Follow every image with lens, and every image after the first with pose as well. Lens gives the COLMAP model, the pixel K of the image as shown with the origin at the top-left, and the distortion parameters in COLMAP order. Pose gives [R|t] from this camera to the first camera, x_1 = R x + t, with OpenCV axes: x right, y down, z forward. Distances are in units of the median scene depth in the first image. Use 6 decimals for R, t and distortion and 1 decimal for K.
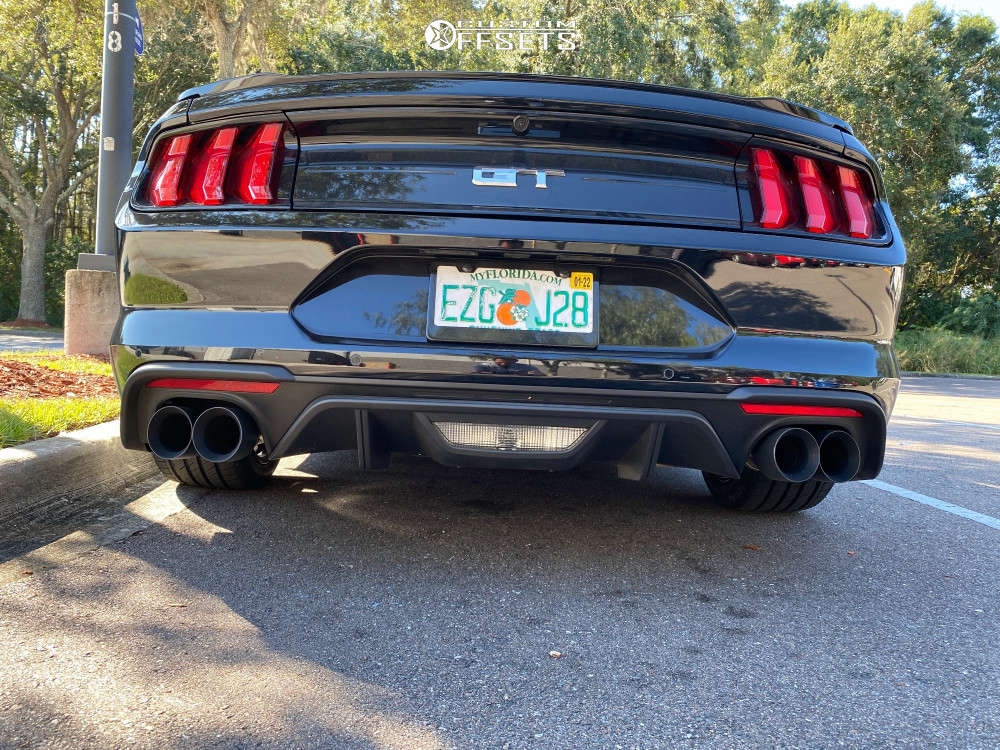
lens RADIAL K [[760.1, 0, 500.0], [0, 760.1, 375.0], [0, 0, 1]] dist [0.004830, 0.004806]
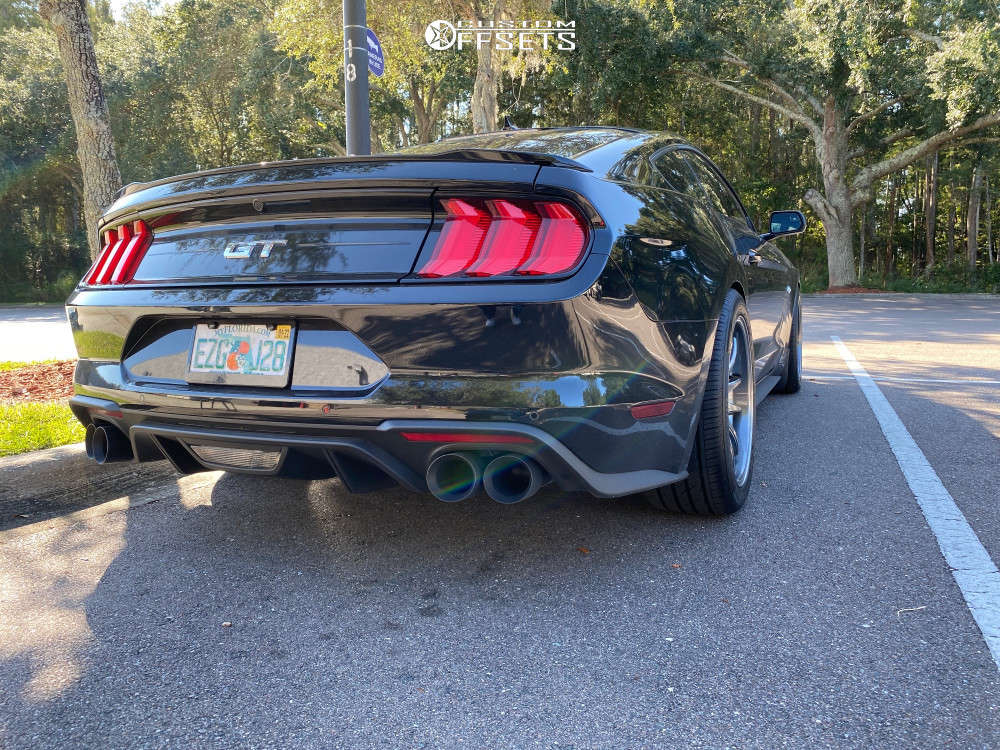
lens RADIAL K [[760.1, 0, 500.0], [0, 760.1, 375.0], [0, 0, 1]] dist [0.004830, 0.004806]
pose [[0.893839, -0.007326, -0.448328, 0.974479], [0.037125, 0.997643, 0.057715, -0.113126], [0.446848, -0.068233, 0.892004, 0.056161]]
